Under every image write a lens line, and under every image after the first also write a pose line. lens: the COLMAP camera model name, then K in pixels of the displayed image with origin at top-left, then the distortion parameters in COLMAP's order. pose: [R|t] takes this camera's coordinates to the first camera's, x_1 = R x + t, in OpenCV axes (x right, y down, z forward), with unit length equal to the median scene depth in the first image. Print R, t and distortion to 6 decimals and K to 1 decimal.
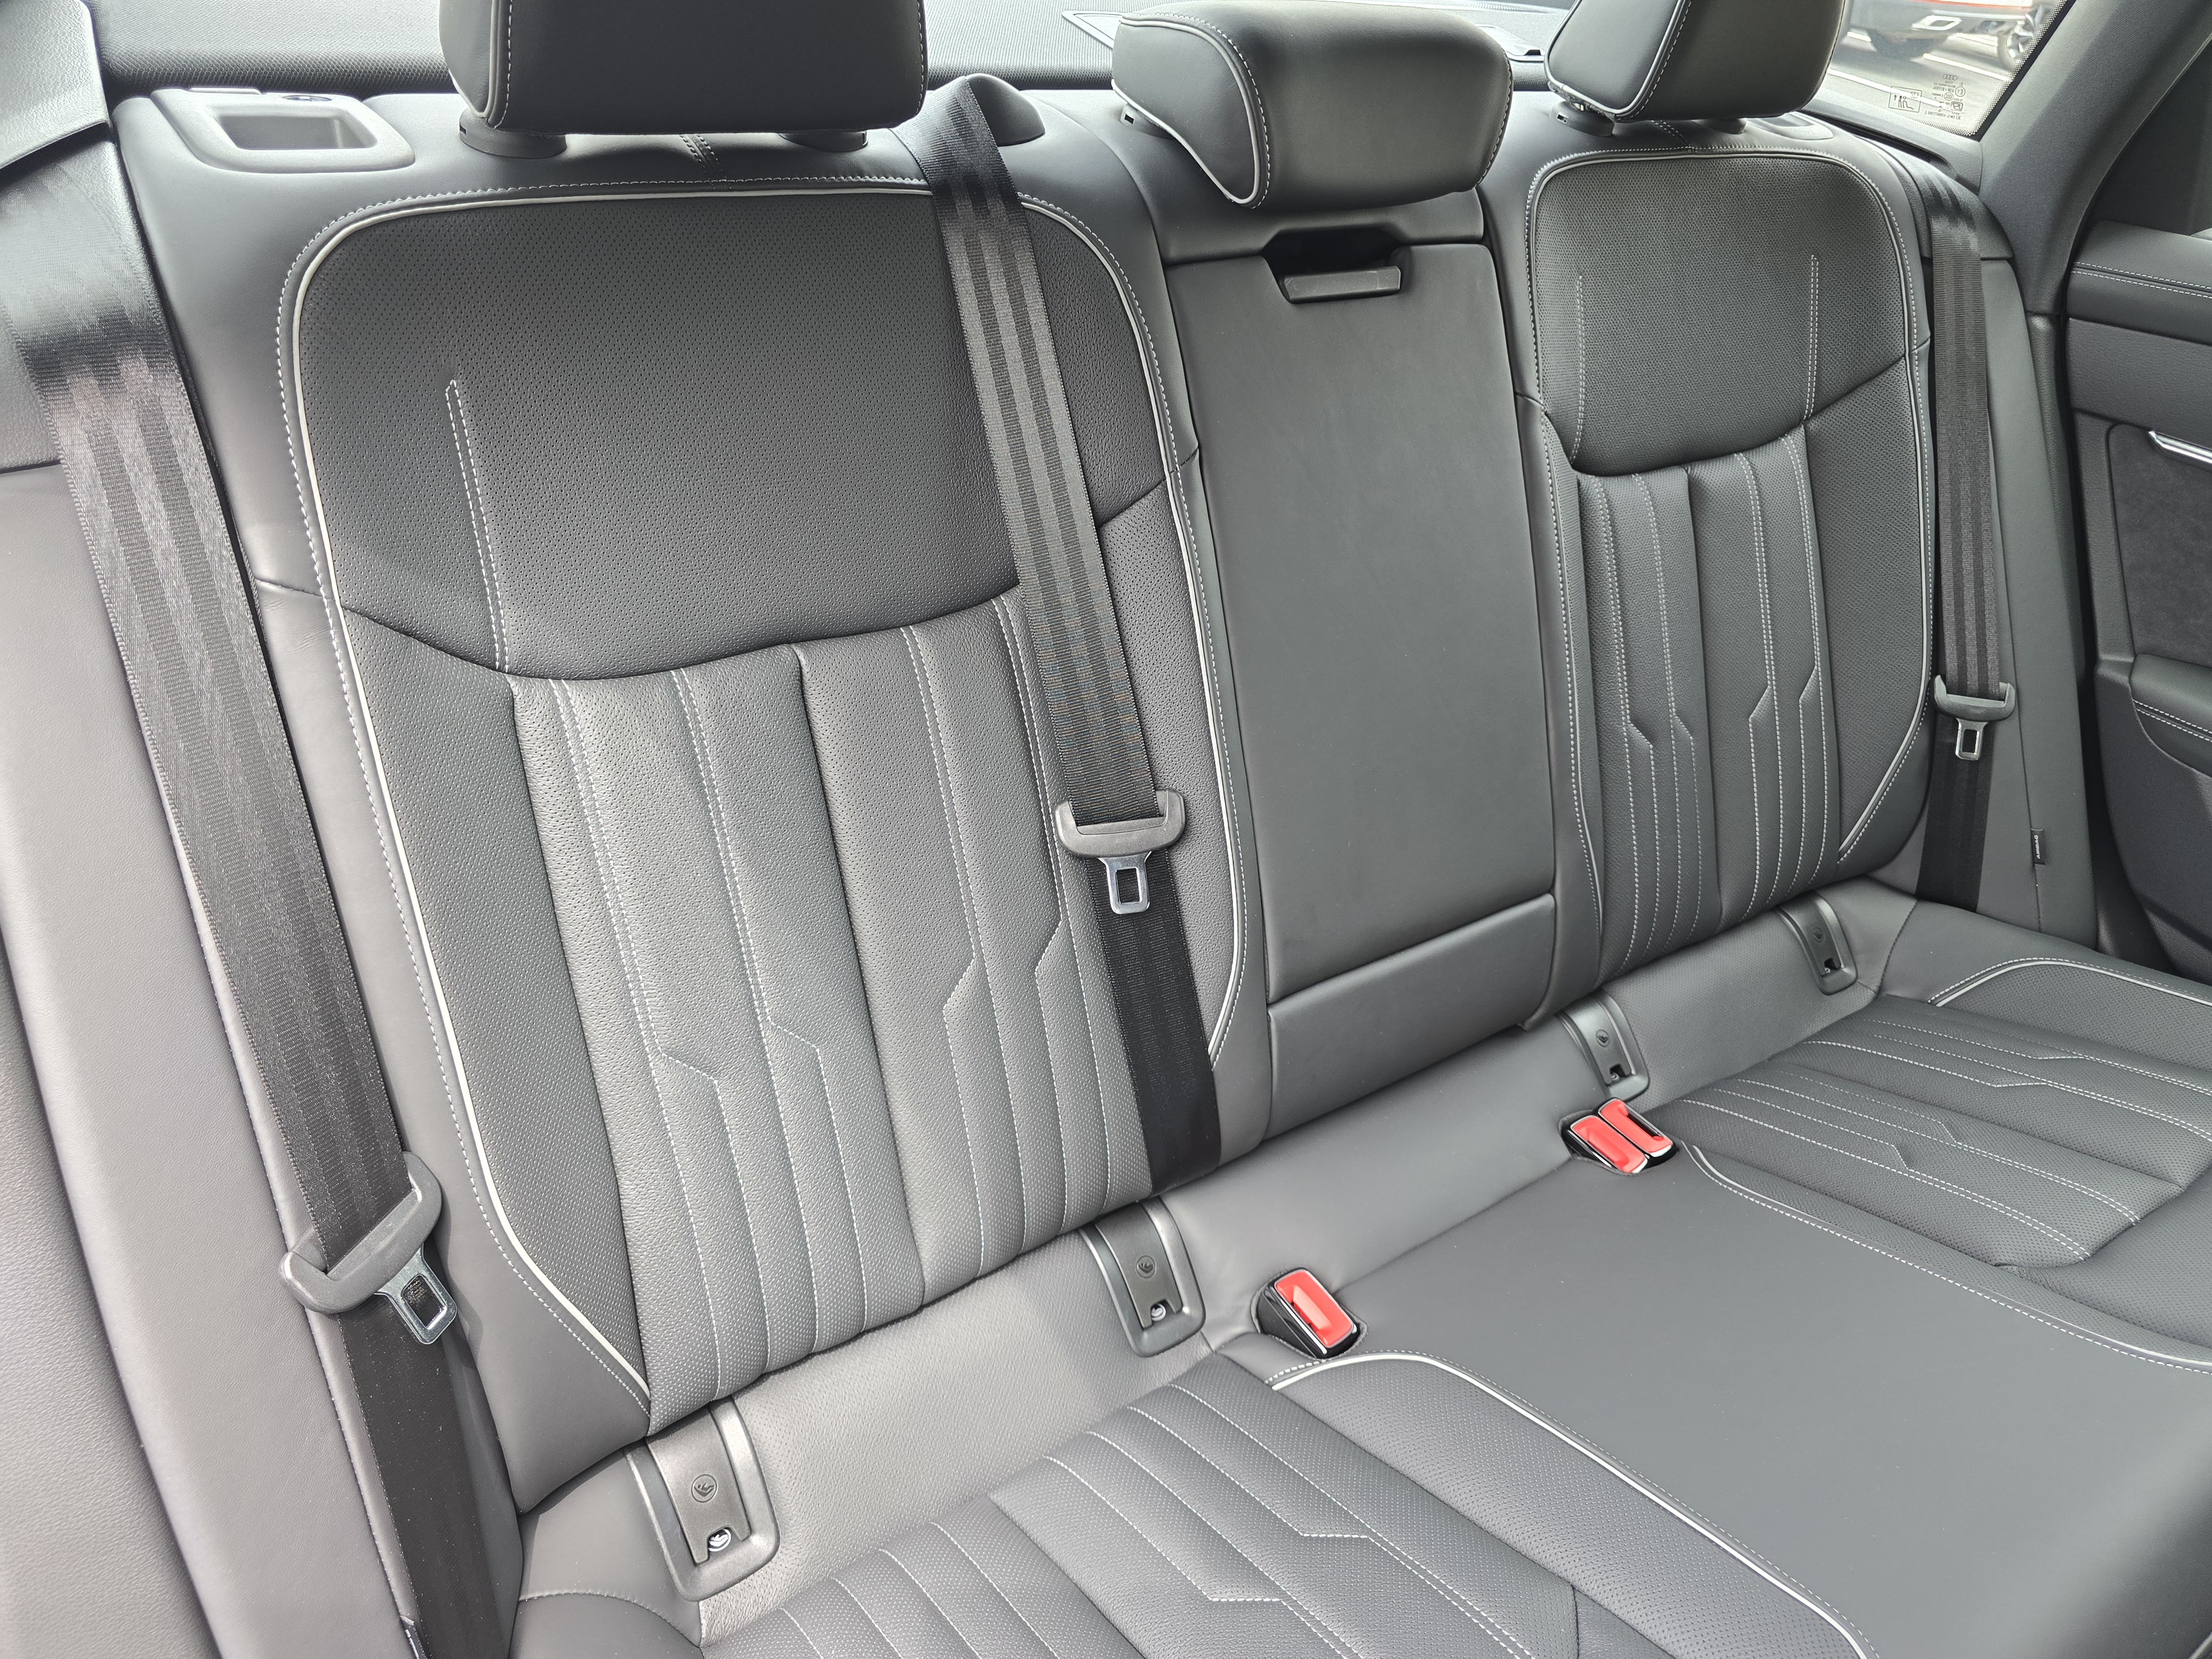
lens RADIAL K [[1471.8, 0, 1109.1], [0, 1471.8, 822.2], [0, 0, 1]] dist [0.038880, -0.030407]
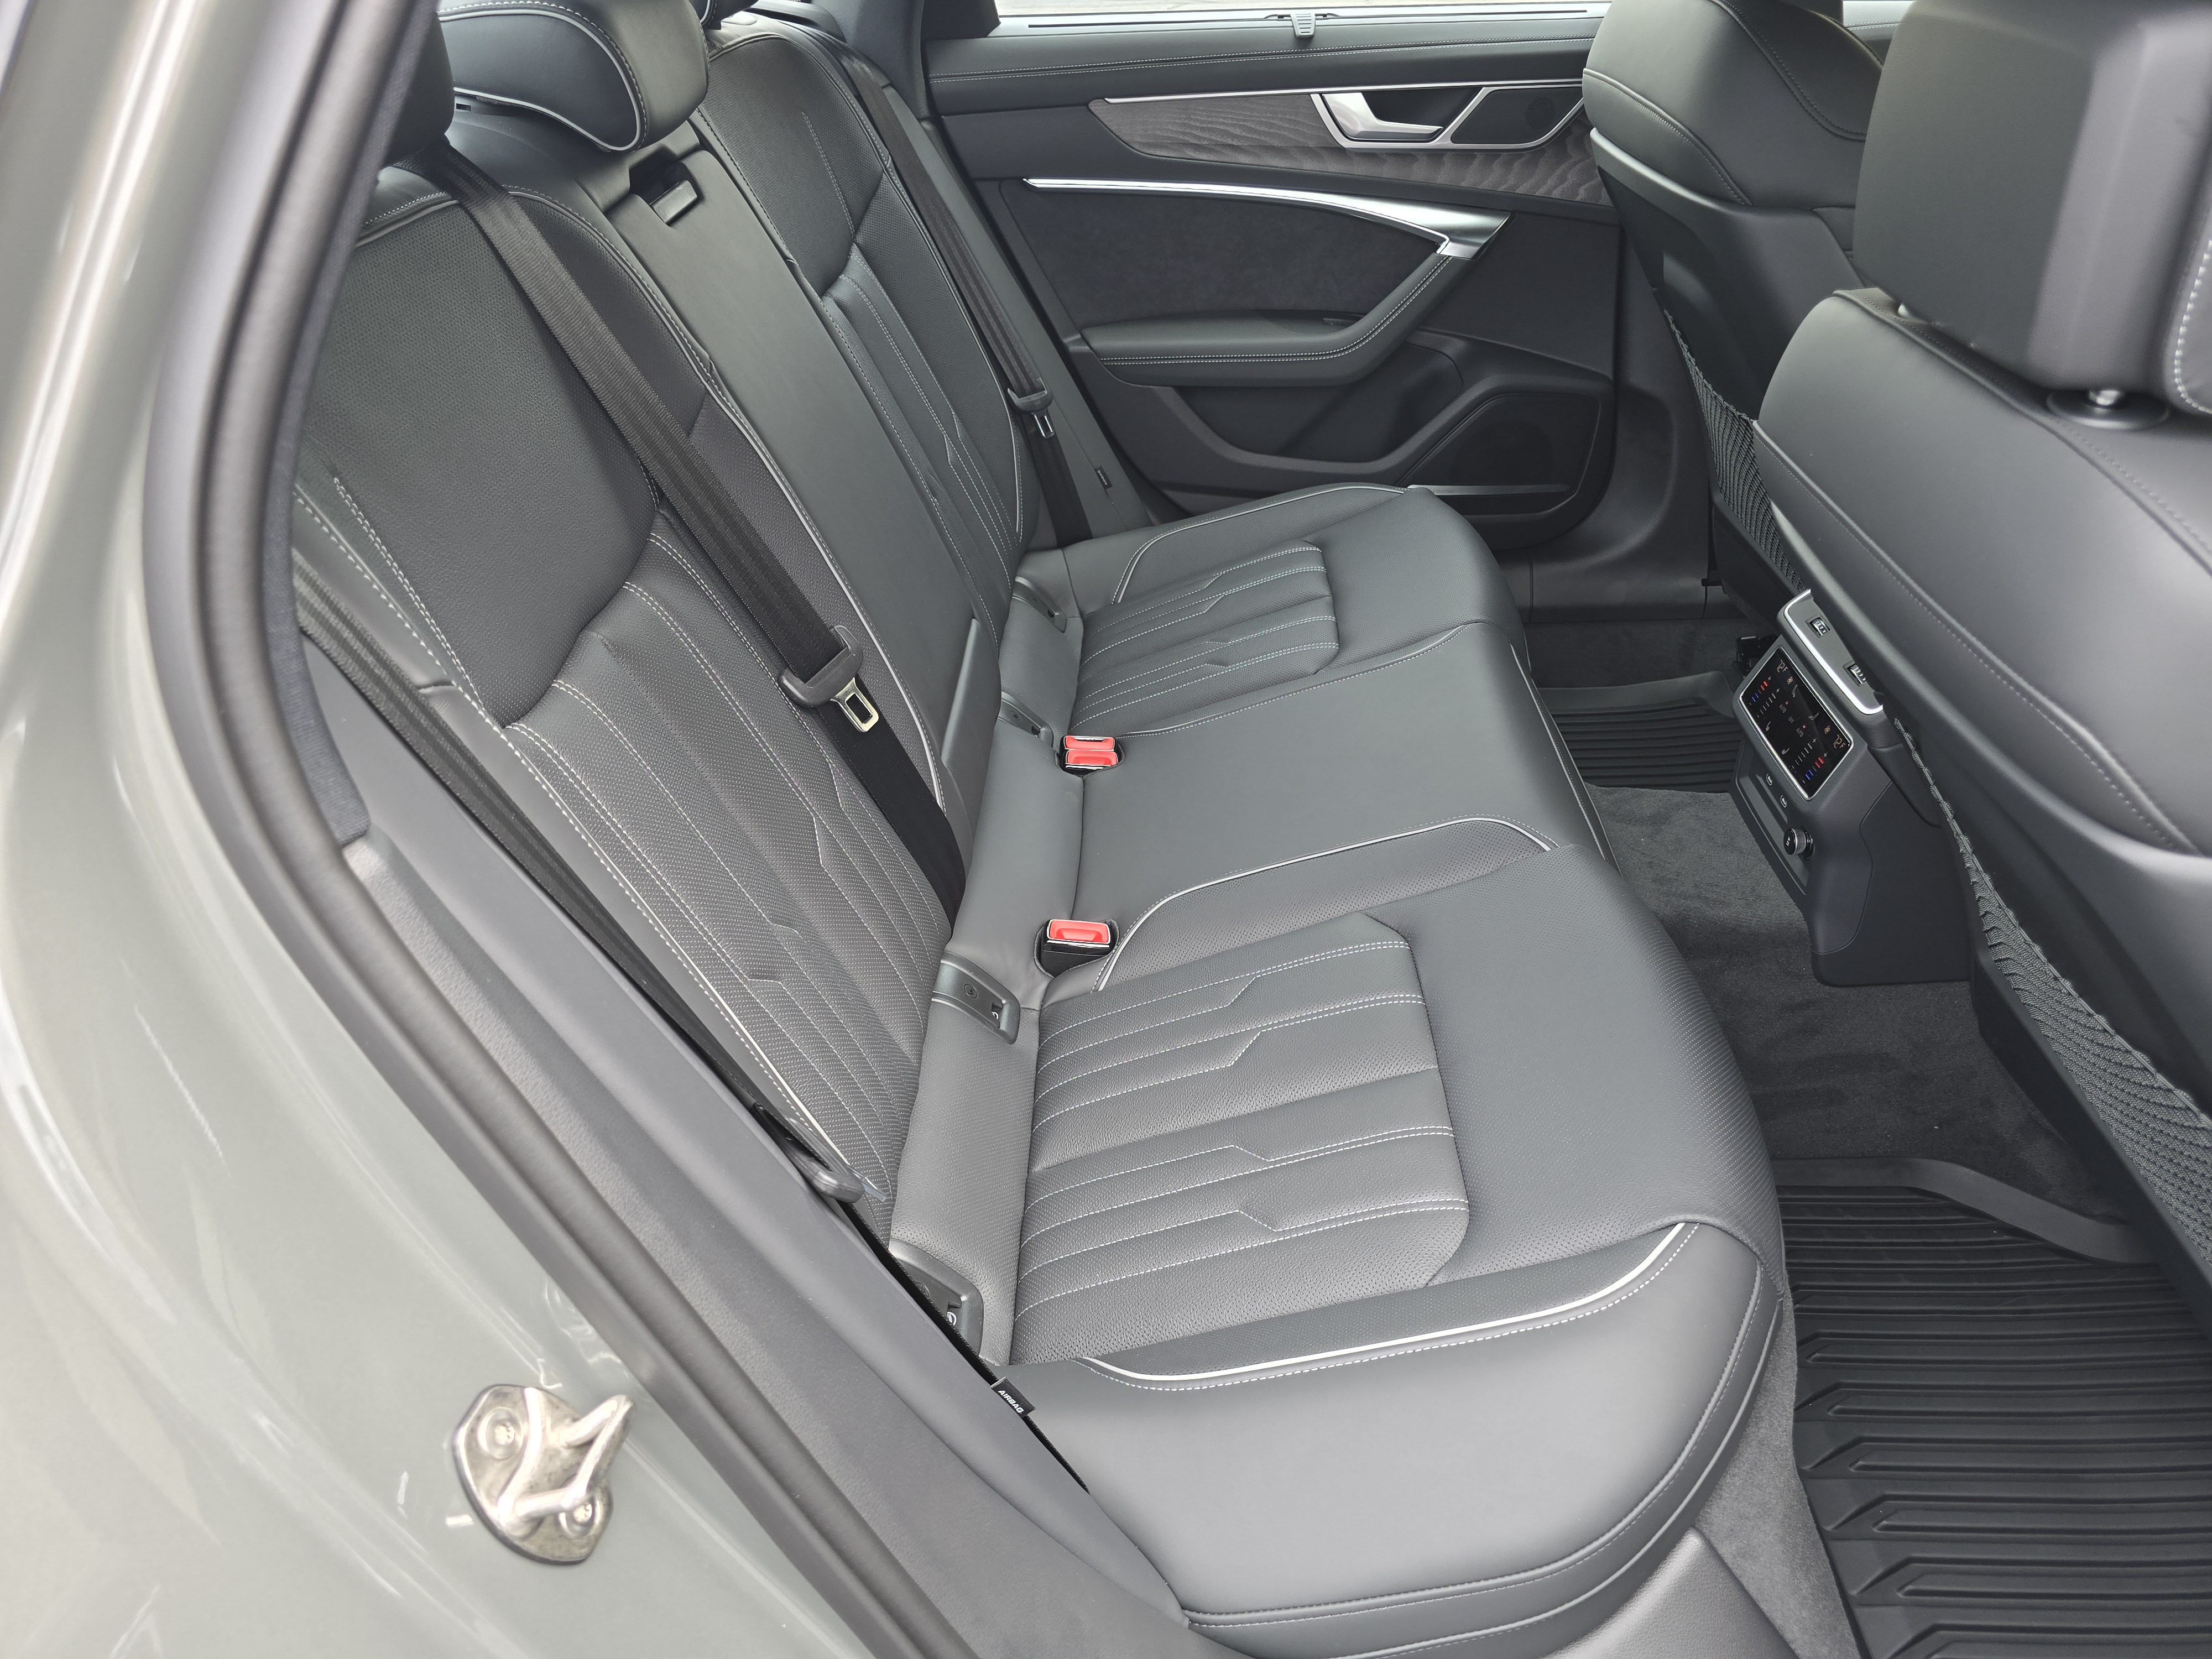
lens RADIAL K [[1471.8, 0, 1113.5], [0, 1471.8, 836.2], [0, 0, 1]] dist [0.038880, -0.030407]
pose [[0.586445, -0.527803, 0.614416, -0.463601], [0.487854, 0.835688, 0.252238, -0.051141], [-0.646592, 0.151822, 0.747576, -0.027881]]
